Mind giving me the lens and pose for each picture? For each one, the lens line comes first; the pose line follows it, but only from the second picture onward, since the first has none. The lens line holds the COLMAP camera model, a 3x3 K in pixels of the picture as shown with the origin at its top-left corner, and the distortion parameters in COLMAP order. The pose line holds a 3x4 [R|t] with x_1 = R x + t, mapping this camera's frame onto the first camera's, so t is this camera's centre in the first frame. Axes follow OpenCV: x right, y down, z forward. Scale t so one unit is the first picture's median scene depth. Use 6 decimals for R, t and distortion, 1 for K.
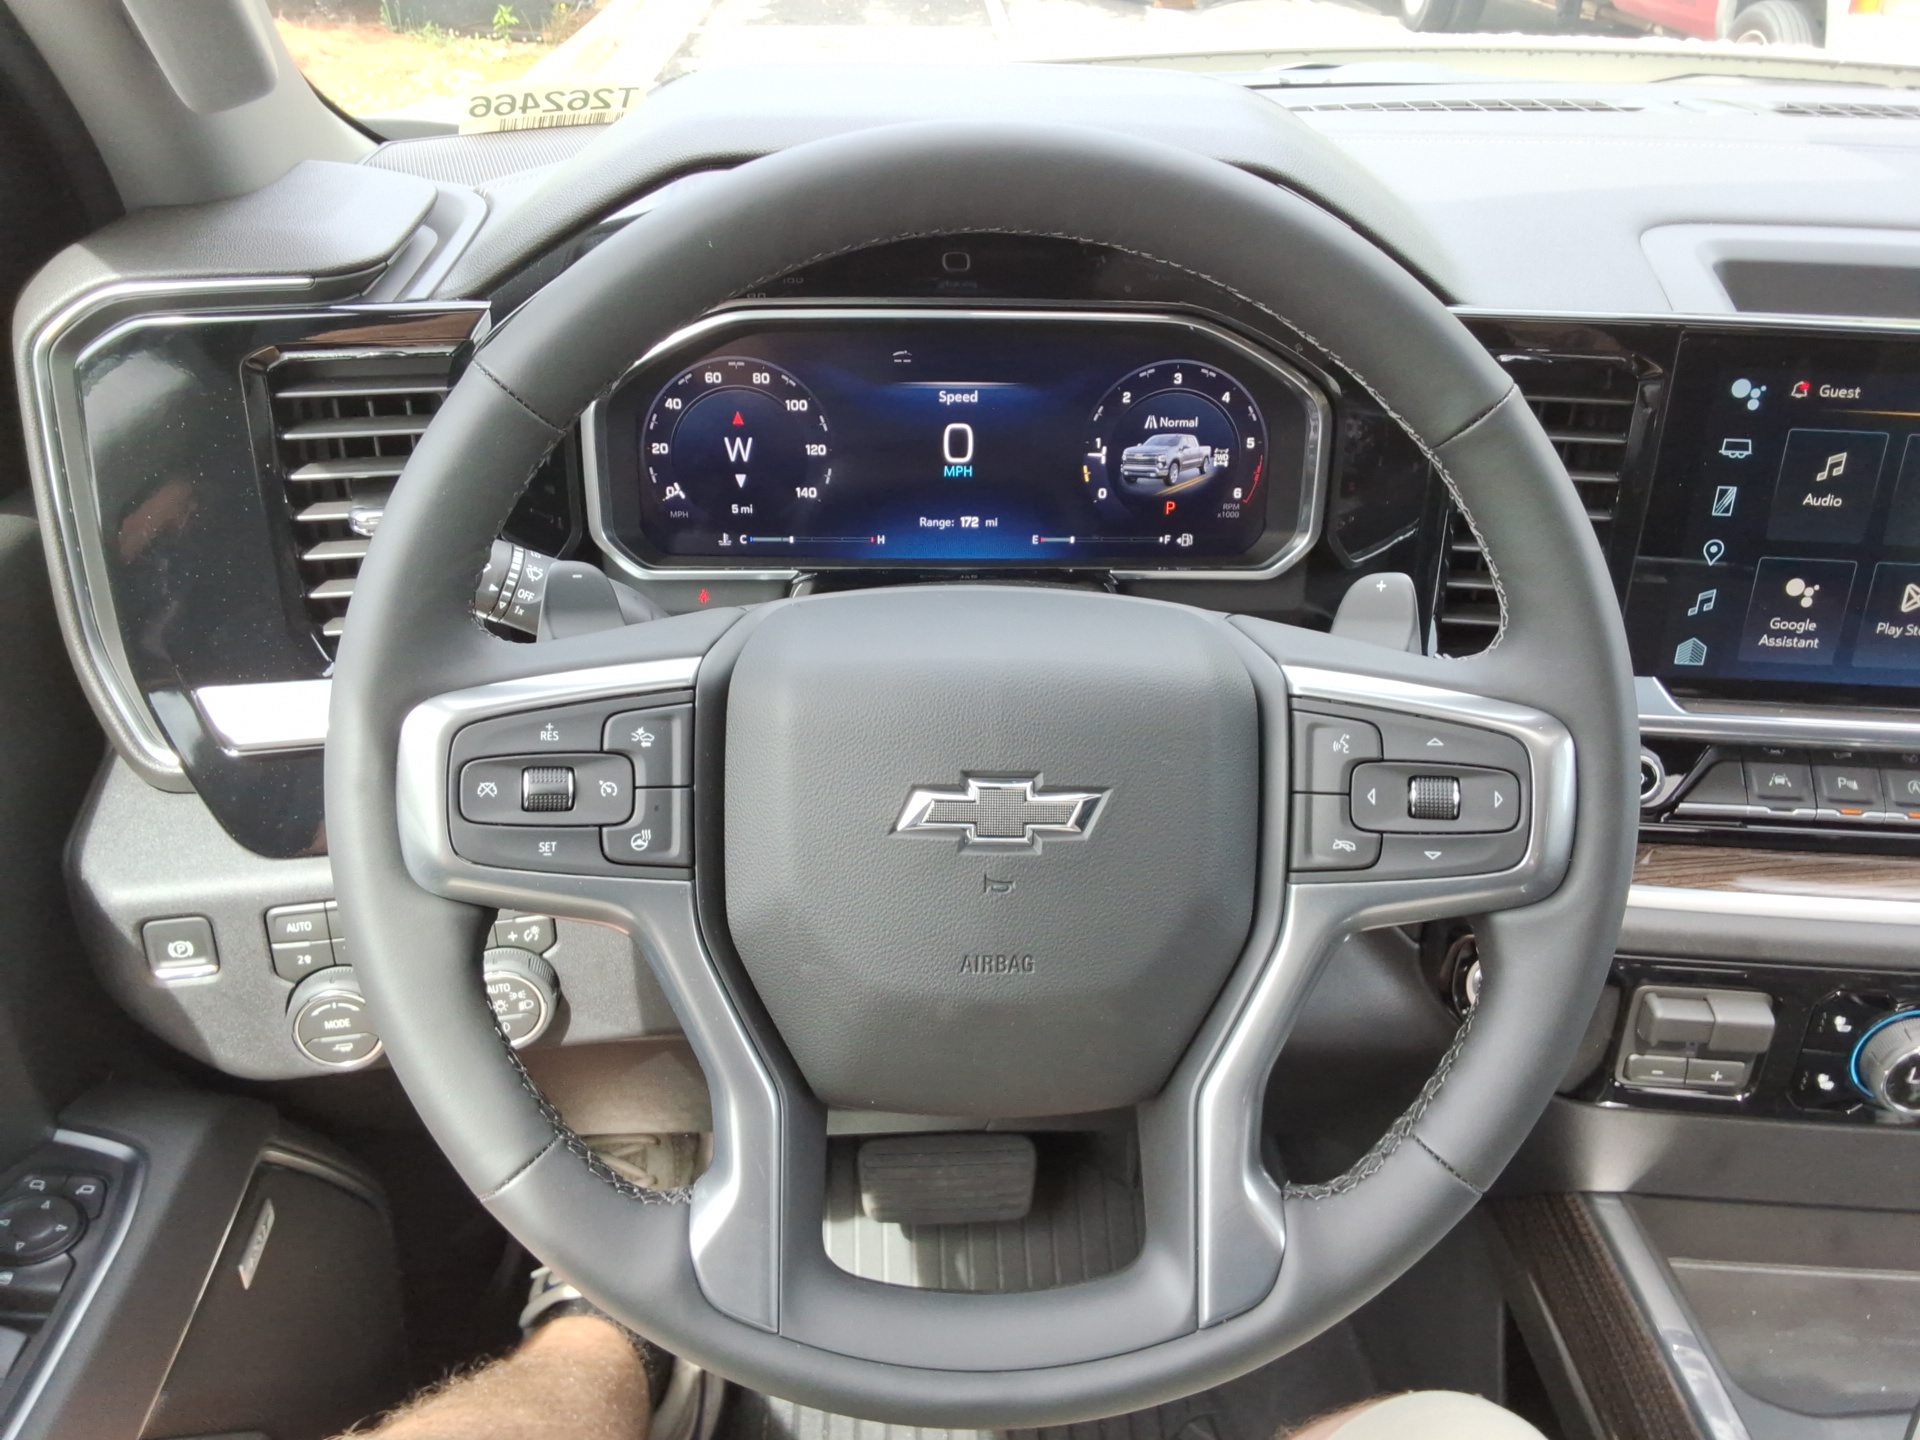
lens RADIAL K [[1527.3, 0, 972.7], [0, 1527.3, 714.3], [0, 0, 1]] dist [0.096037, -0.141725]
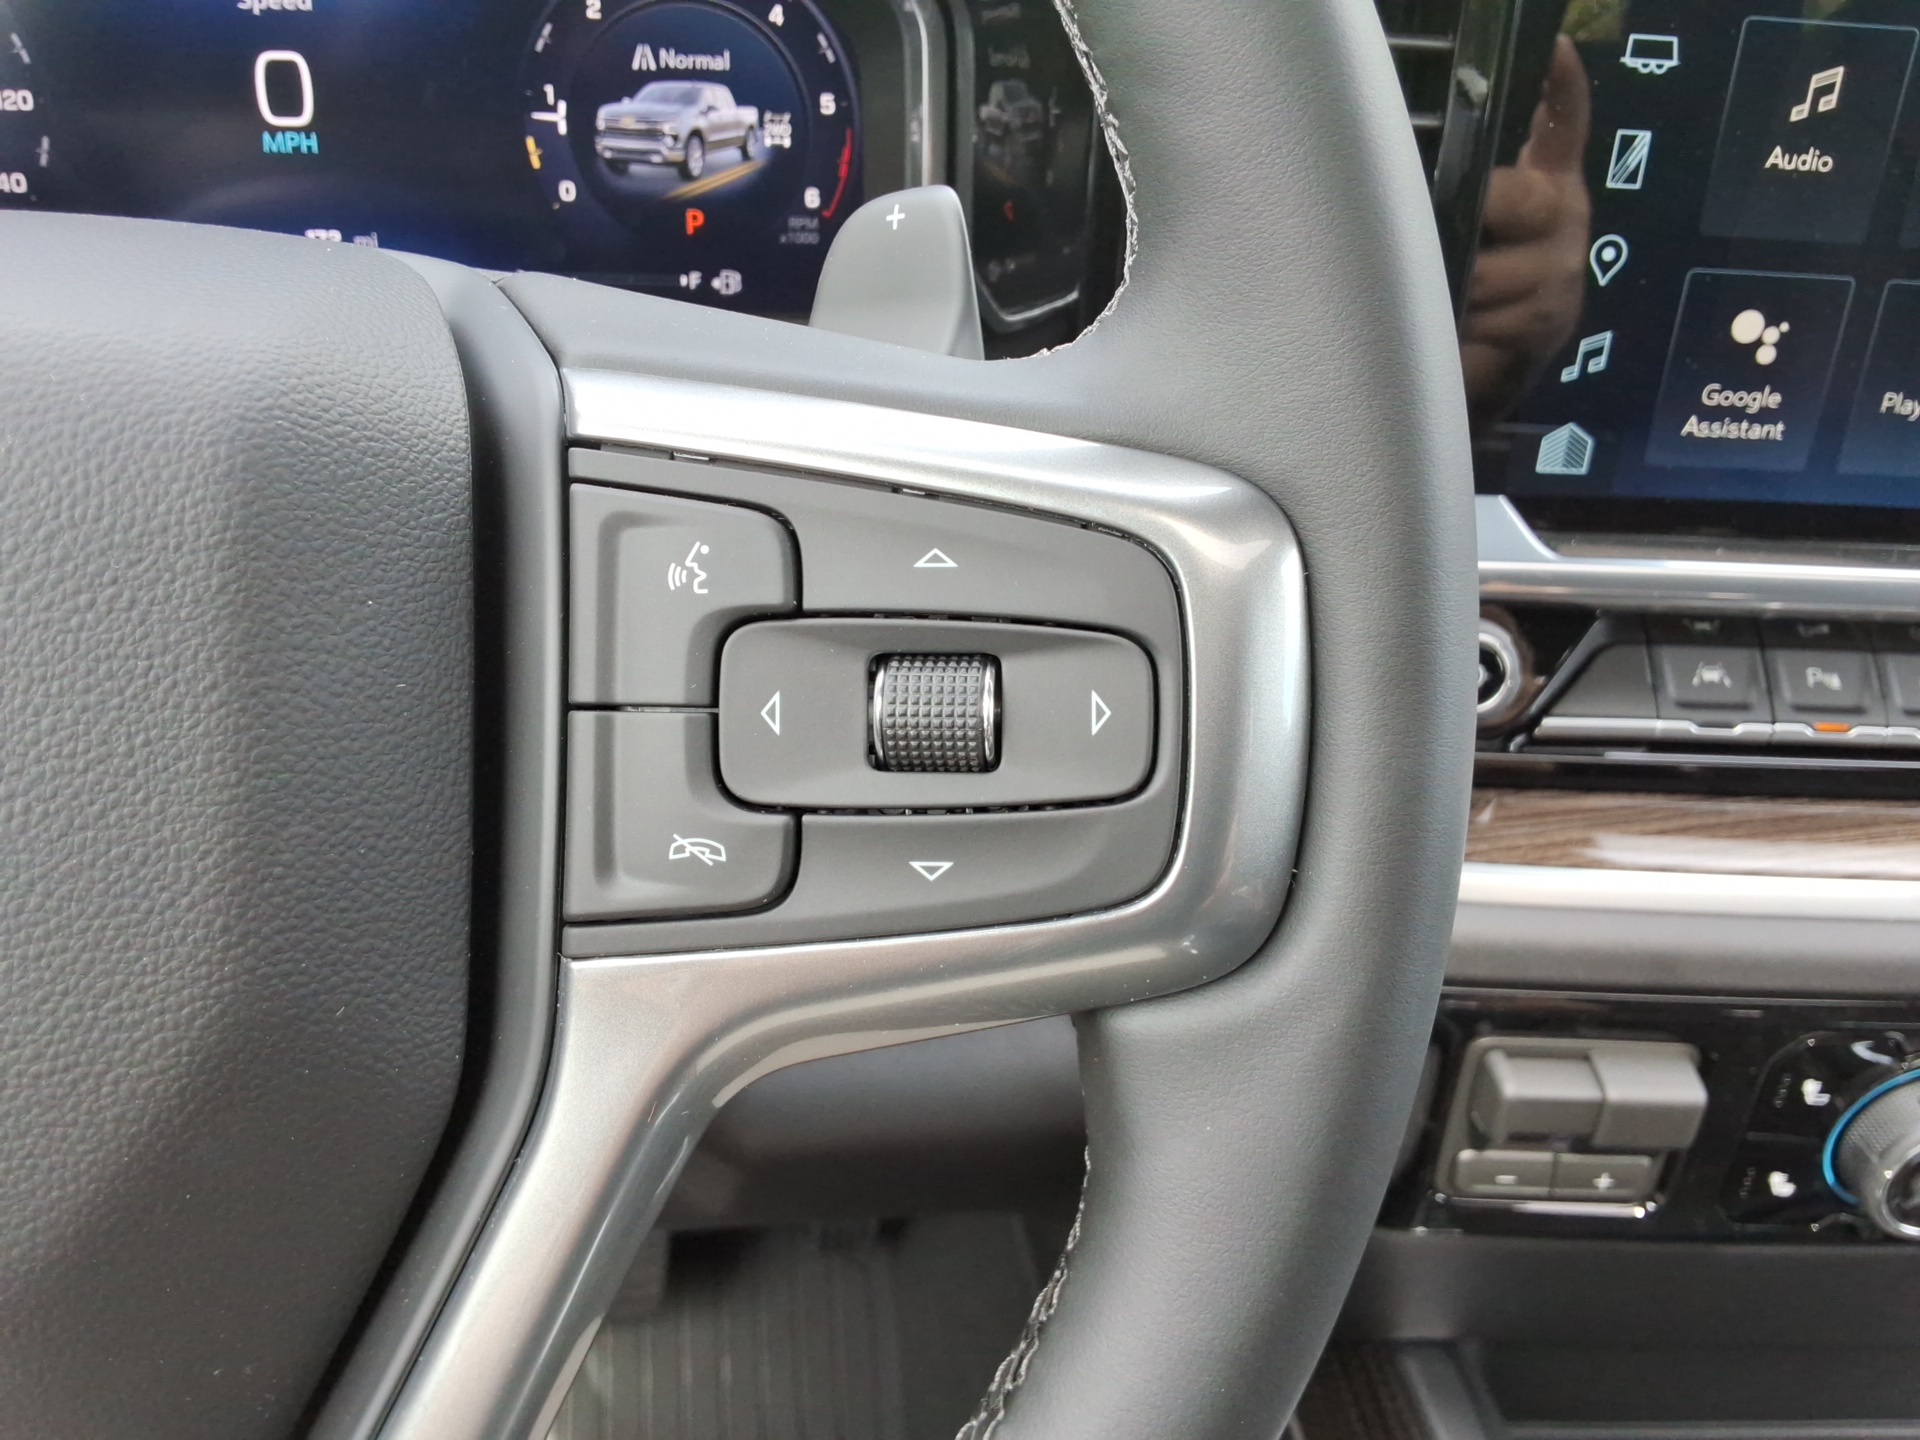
lens RADIAL K [[1527.3, 0, 976.7], [0, 1527.3, 729.3], [0, 0, 1]] dist [0.096037, -0.141725]
pose [[0.995617, -0.021446, 0.091030, 0.201769], [0.016675, 0.998463, 0.052851, 0.028603], [-0.092023, -0.051102, 0.994445, 0.466199]]
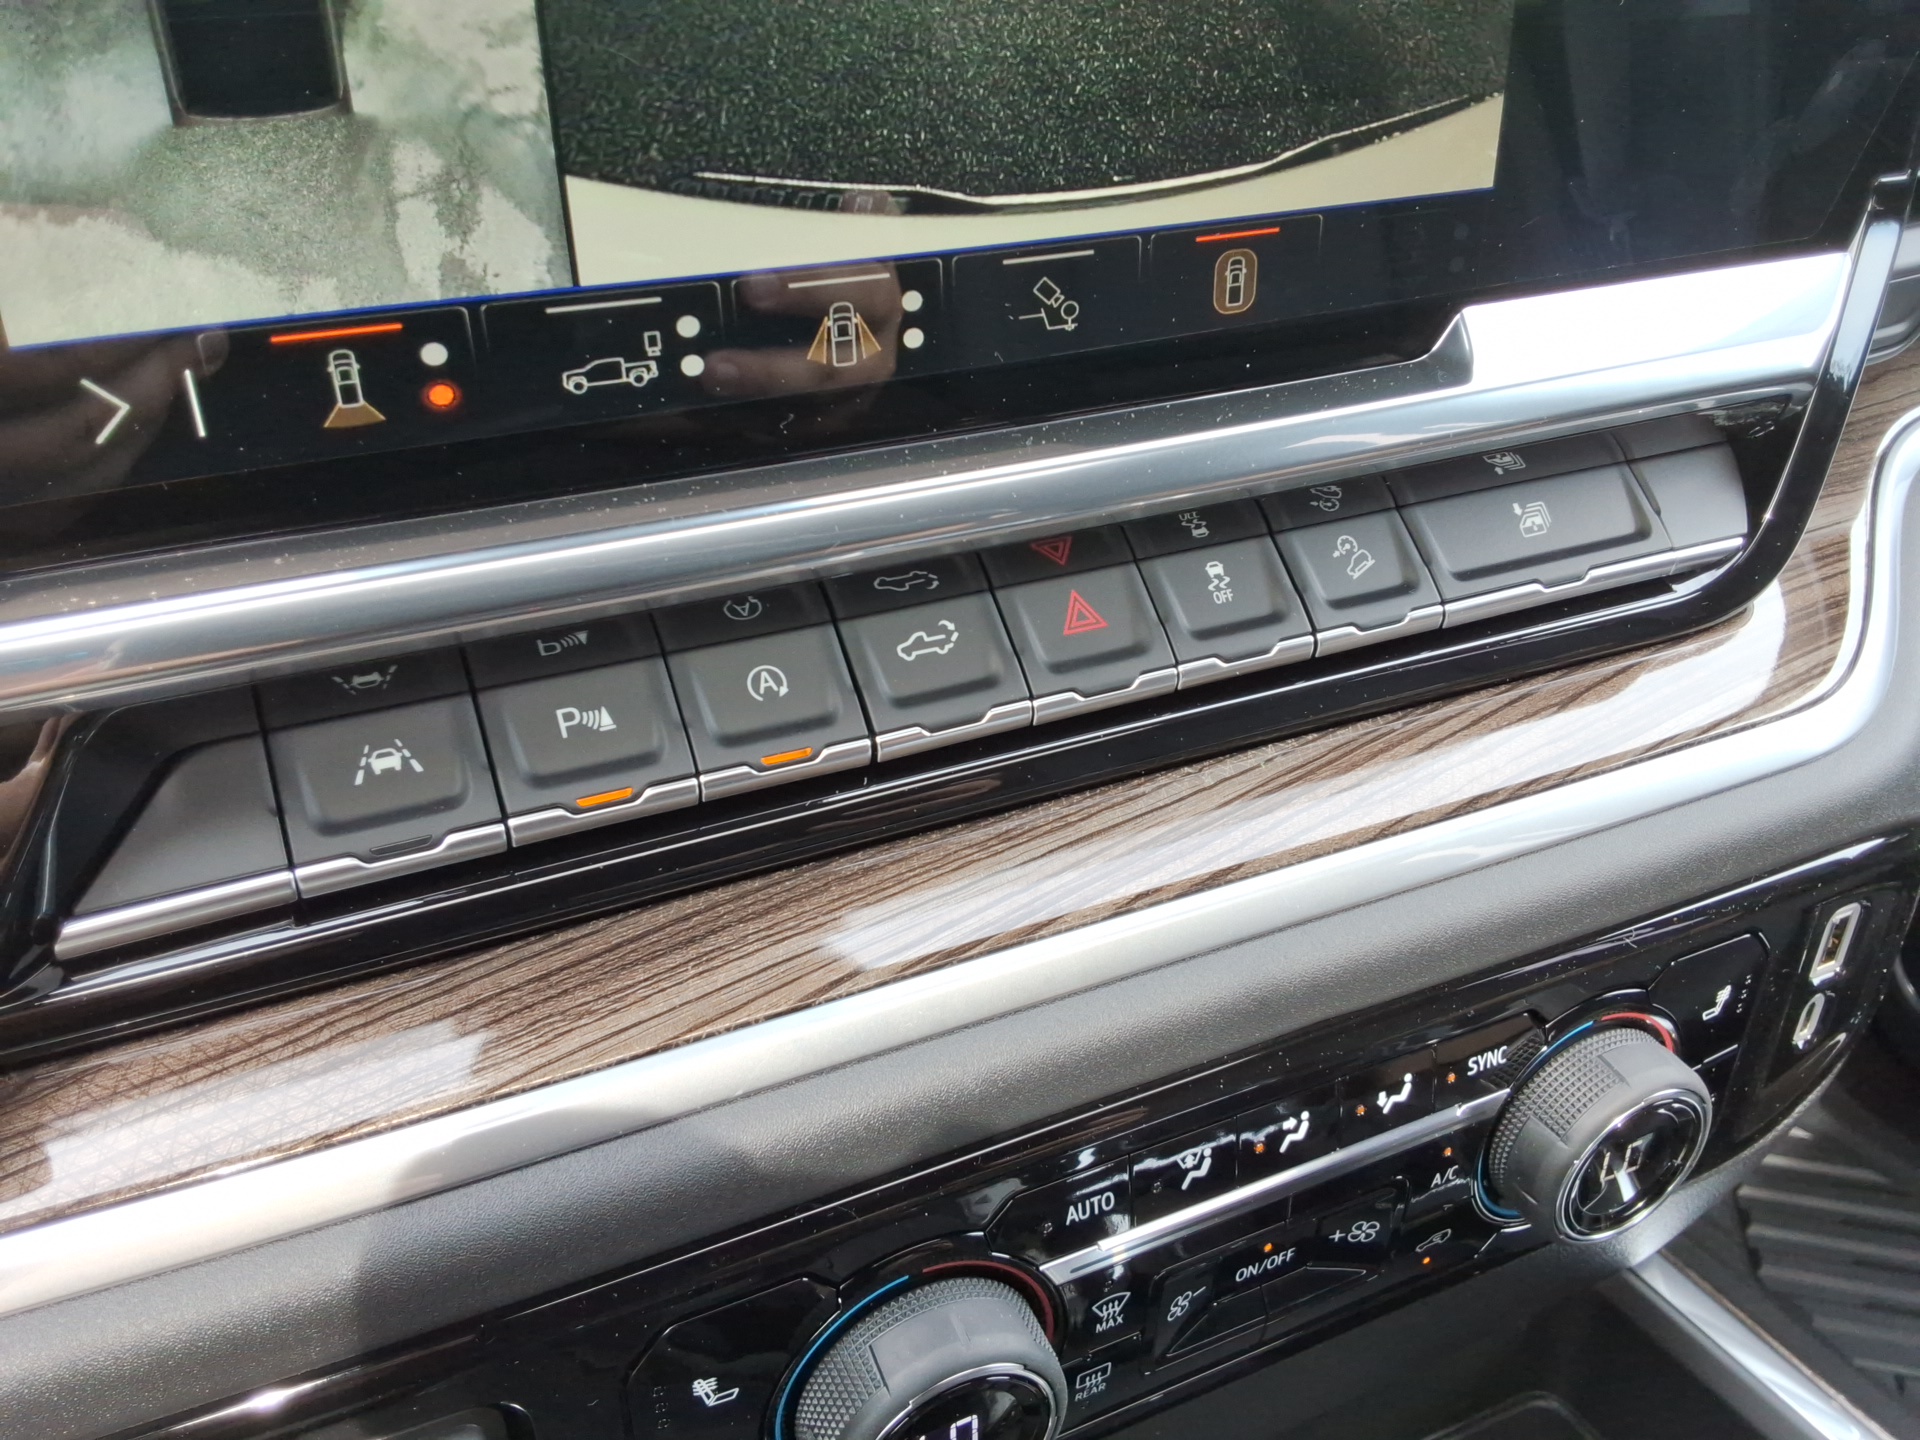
lens RADIAL K [[1527.3, 0, 969.2], [0, 1527.3, 708.1], [0, 0, 1]] dist [0.096037, -0.141725]
pose [[0.876766, -0.256857, 0.406578, 0.517703], [0.232371, 0.966448, 0.109460, 0.024975], [-0.421052, -0.001494, 0.907035, 0.668866]]
